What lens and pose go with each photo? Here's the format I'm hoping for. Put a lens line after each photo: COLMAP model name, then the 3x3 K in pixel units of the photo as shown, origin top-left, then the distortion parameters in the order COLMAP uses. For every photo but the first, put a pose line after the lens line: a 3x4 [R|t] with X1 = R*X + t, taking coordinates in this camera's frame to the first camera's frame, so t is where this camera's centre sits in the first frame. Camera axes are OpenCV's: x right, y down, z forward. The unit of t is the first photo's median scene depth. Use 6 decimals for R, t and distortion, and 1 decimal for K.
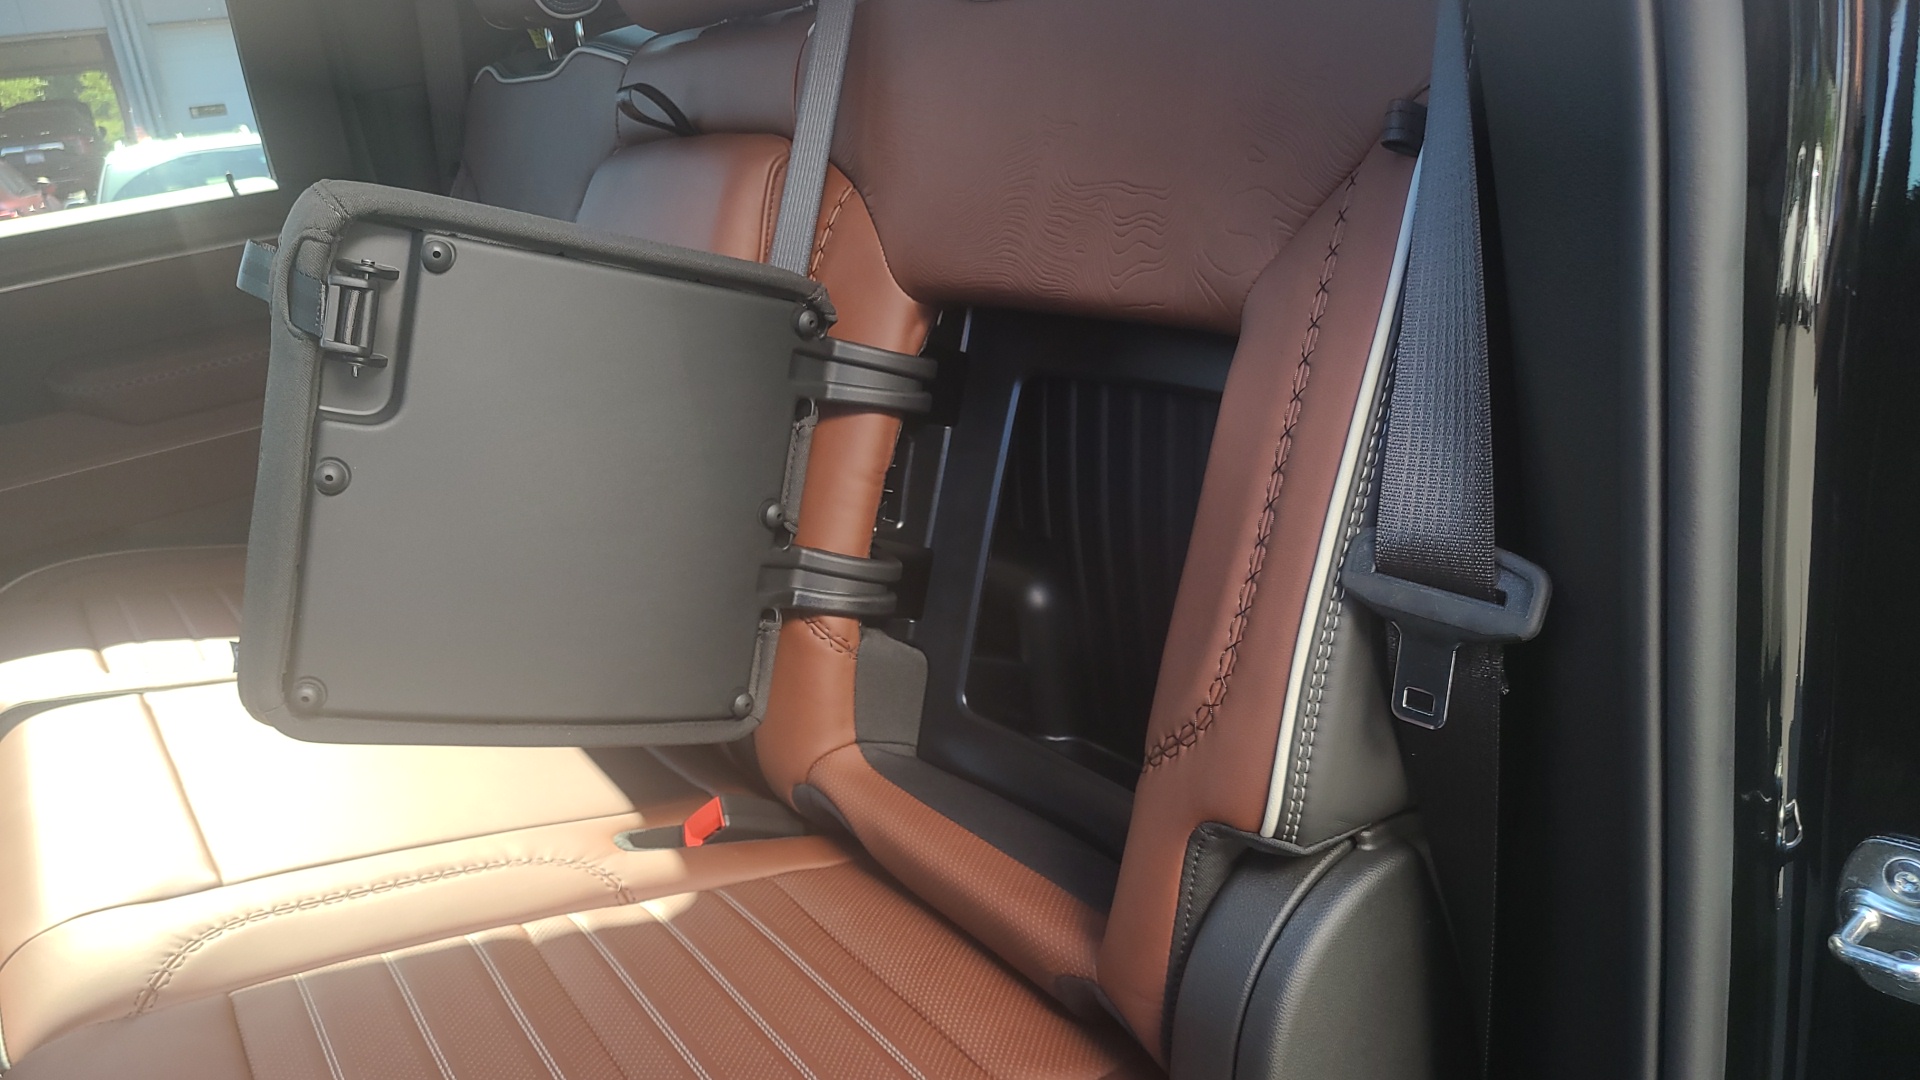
lens RADIAL K [[1472.4, 0, 959.8], [0, 1472.4, 552.0], [0, 0, 1]] dist [0.028833, -0.005576]
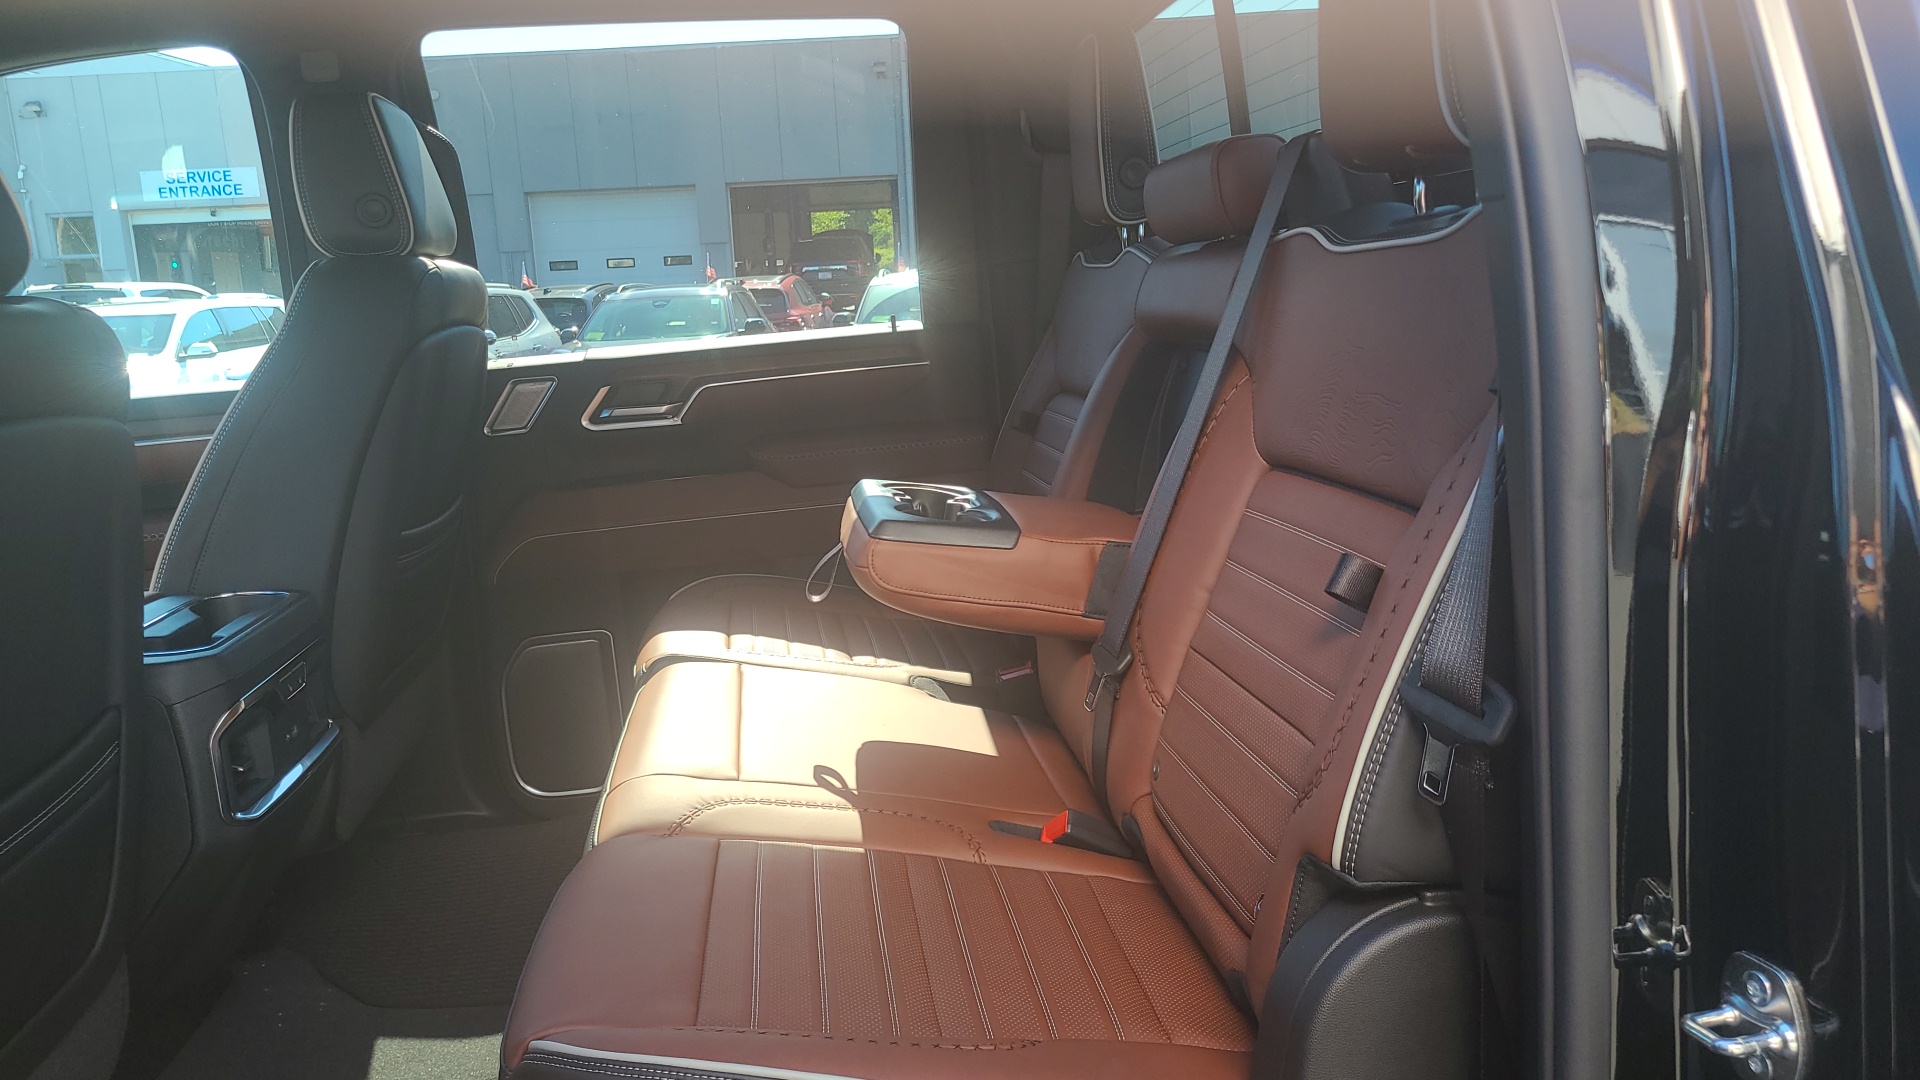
lens RADIAL K [[1475.2, 0, 945.6], [0, 1475.2, 525.1], [0, 0, 1]] dist [0.067470, -0.045087]
pose [[0.890353, 0.146608, -0.431020, 0.276558], [-0.195247, 0.978211, -0.070589, 0.030554], [0.411280, 0.147005, 0.899577, -0.284626]]
